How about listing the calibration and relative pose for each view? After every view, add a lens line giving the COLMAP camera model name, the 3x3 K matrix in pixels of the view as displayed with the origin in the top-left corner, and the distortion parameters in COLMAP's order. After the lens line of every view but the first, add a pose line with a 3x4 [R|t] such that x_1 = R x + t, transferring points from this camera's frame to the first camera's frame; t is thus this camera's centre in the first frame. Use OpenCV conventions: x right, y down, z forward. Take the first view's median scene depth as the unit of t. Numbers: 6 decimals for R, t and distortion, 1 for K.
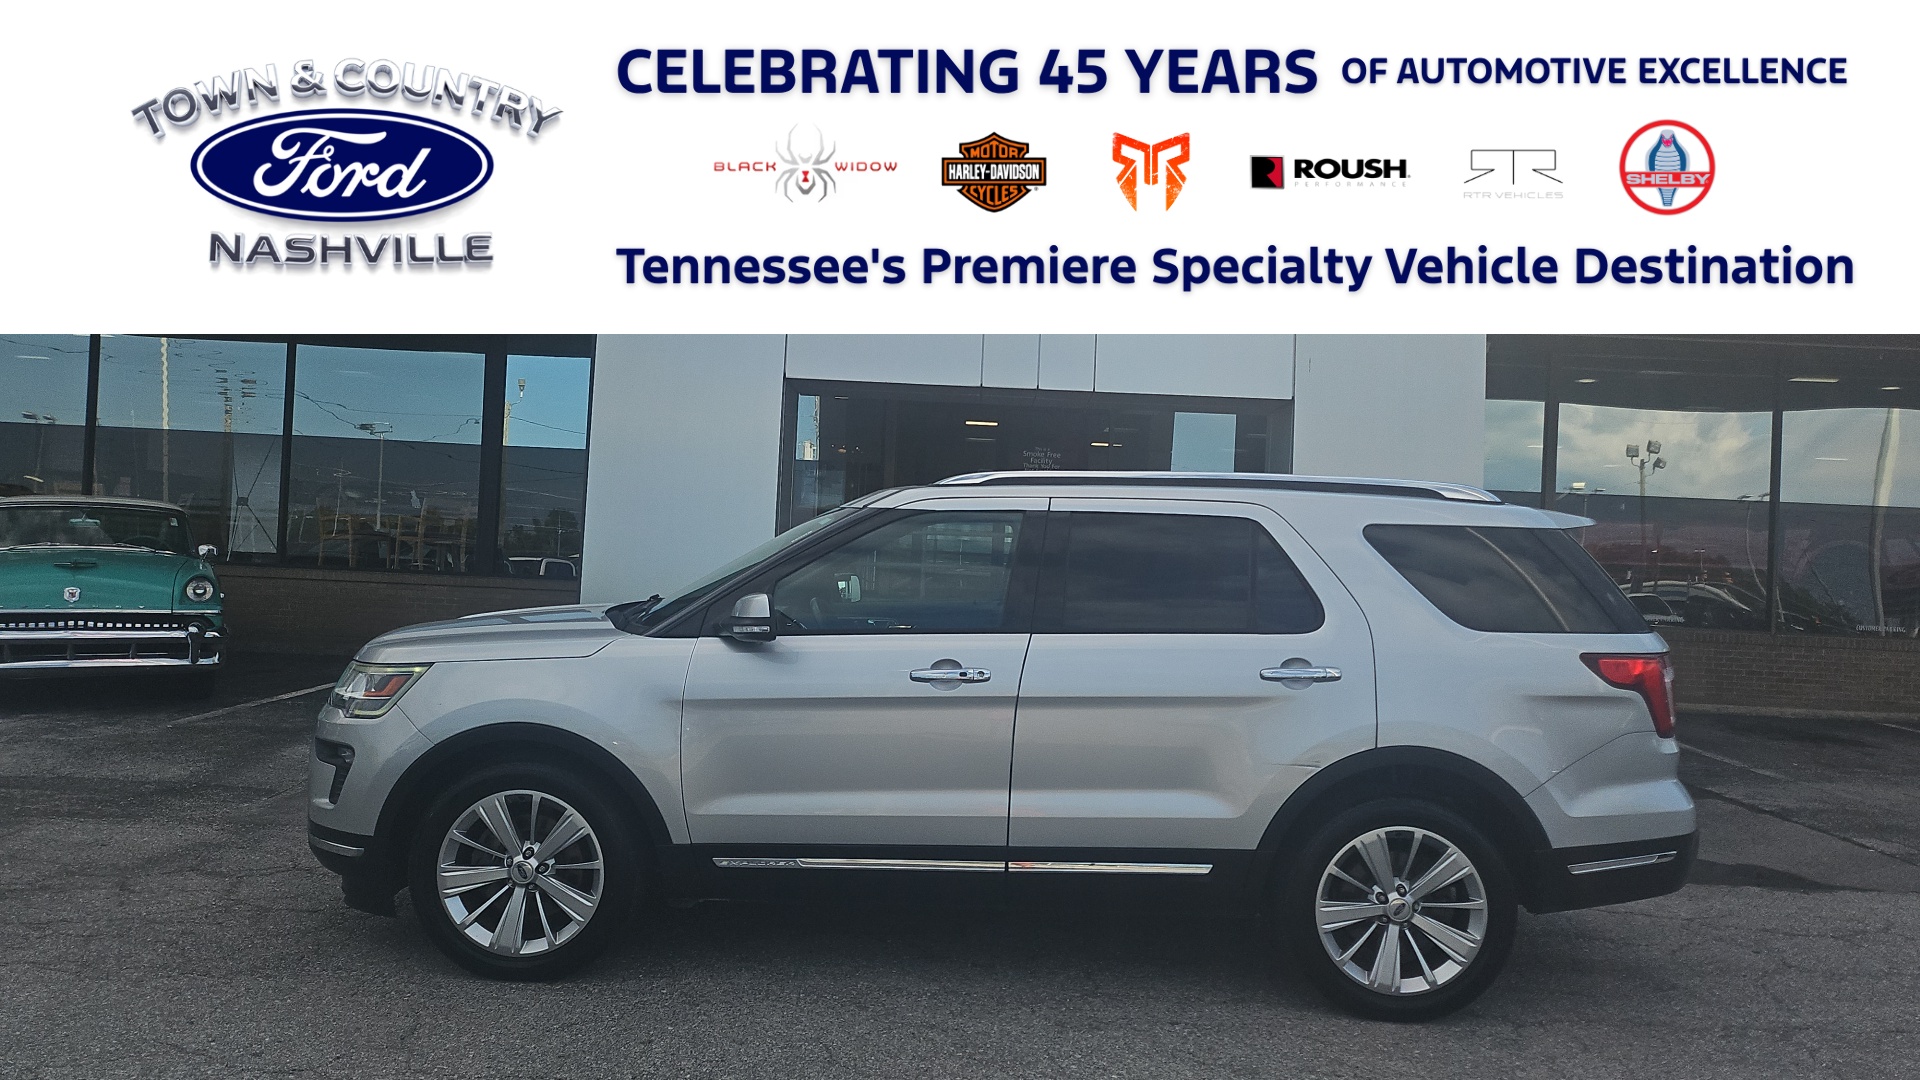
lens RADIAL K [[1325.9, 0, 971.0], [0, 1325.9, 573.5], [0, 0, 1]] dist [0.085956, -0.075814]
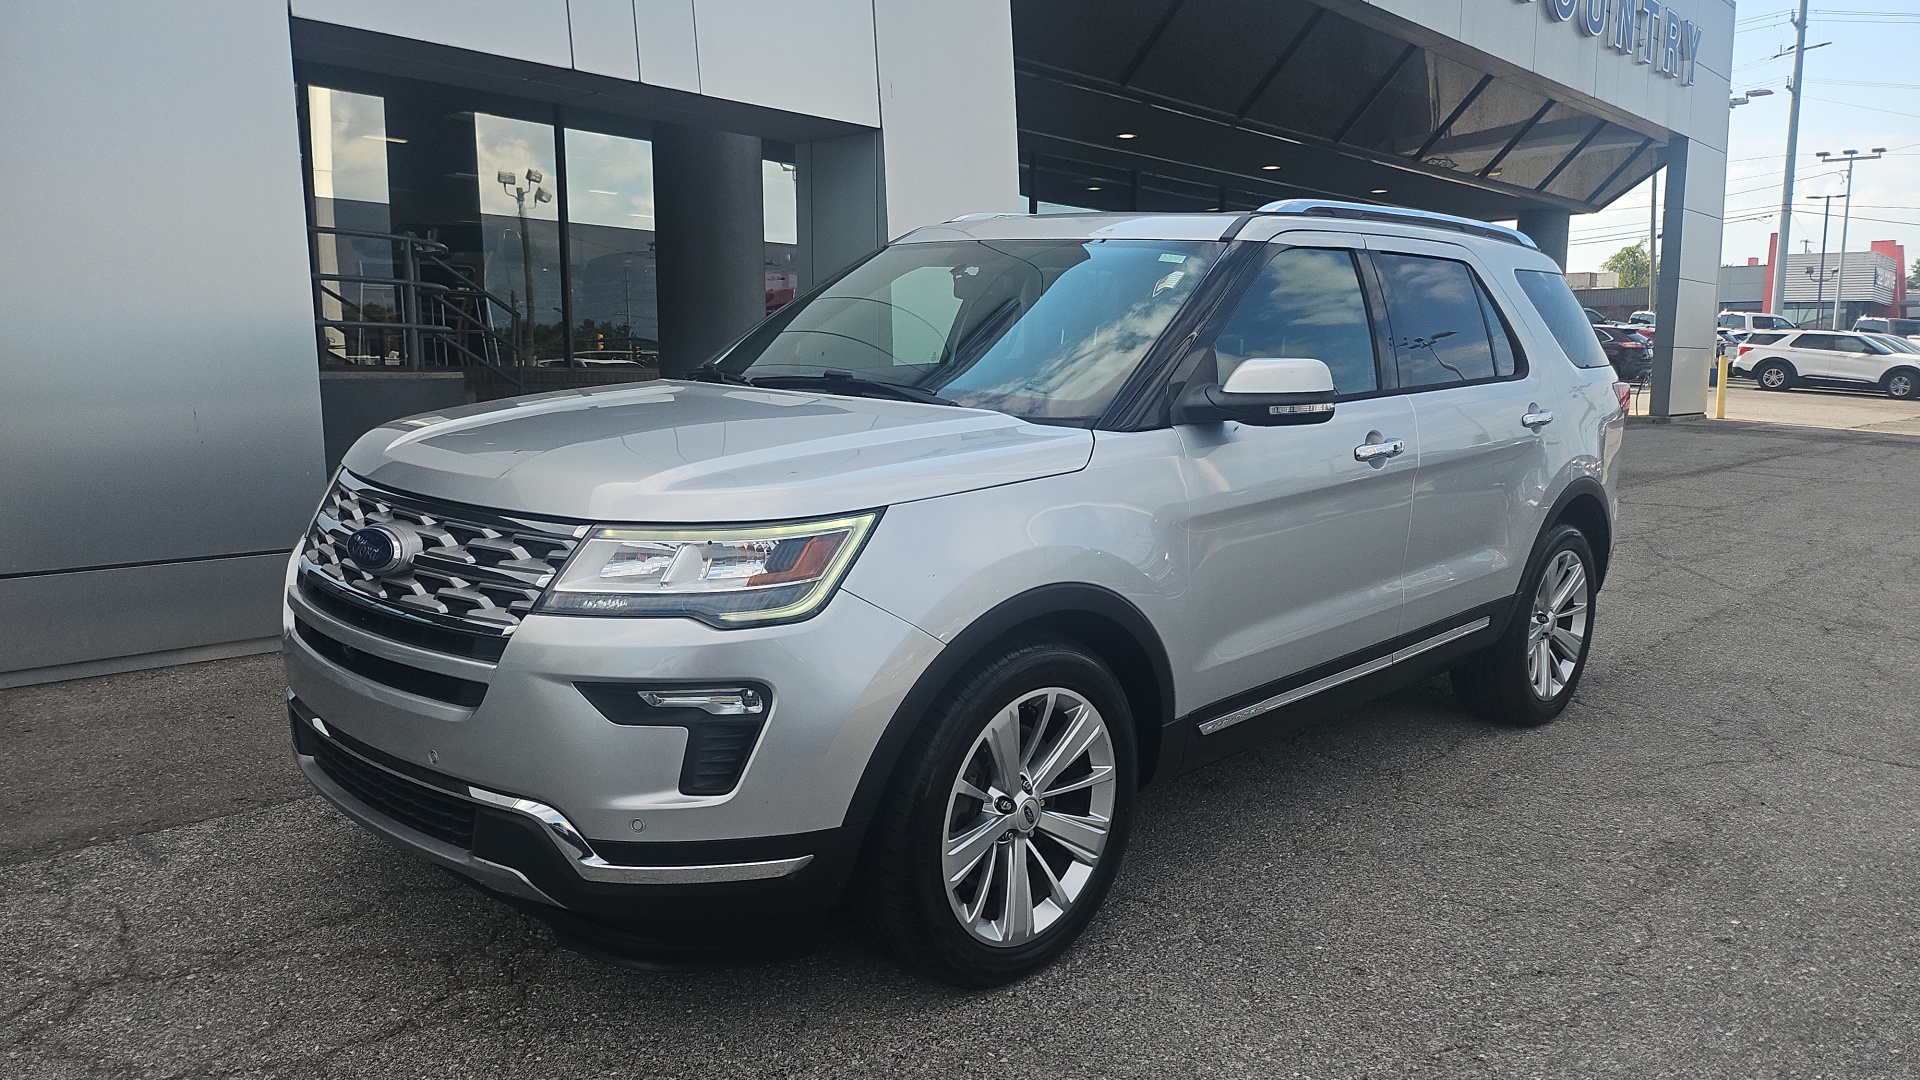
lens RADIAL K [[1329.9, 0, 960.0], [0, 1329.9, 540.0], [0, 0, 1]] dist [0.075117, -0.076048]
pose [[0.668343, -0.130244, 0.732362, -0.804421], [0.014960, 0.986706, 0.161825, -0.007974], [-0.743703, -0.097199, 0.661407, 0.624038]]
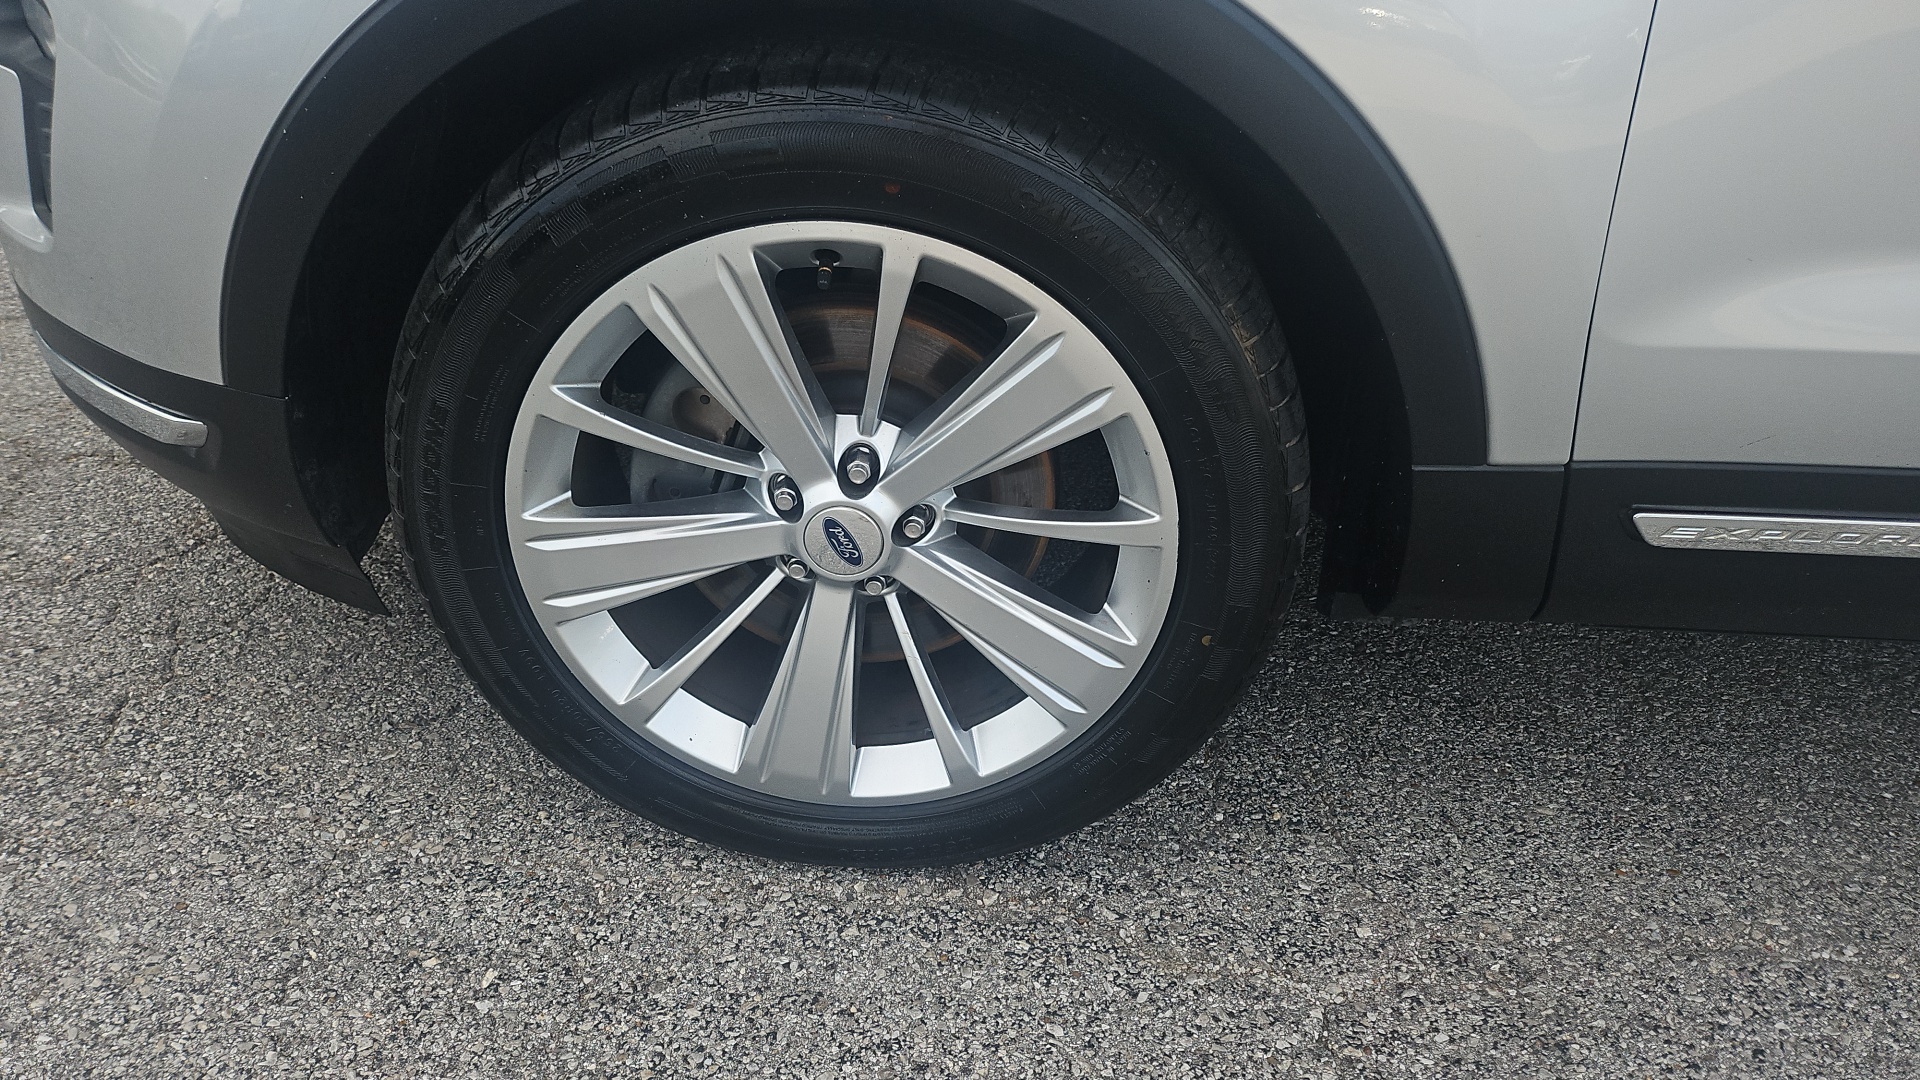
lens RADIAL K [[1329.9, 0, 960.0], [0, 1329.9, 540.0], [0, 0, 1]] dist [0.075117, -0.076048]
pose [[0.999863, 0.012494, -0.010895, -0.311691], [-0.005602, 0.873240, 0.487258, 0.101165], [0.015602, -0.487130, 0.873190, 0.787459]]
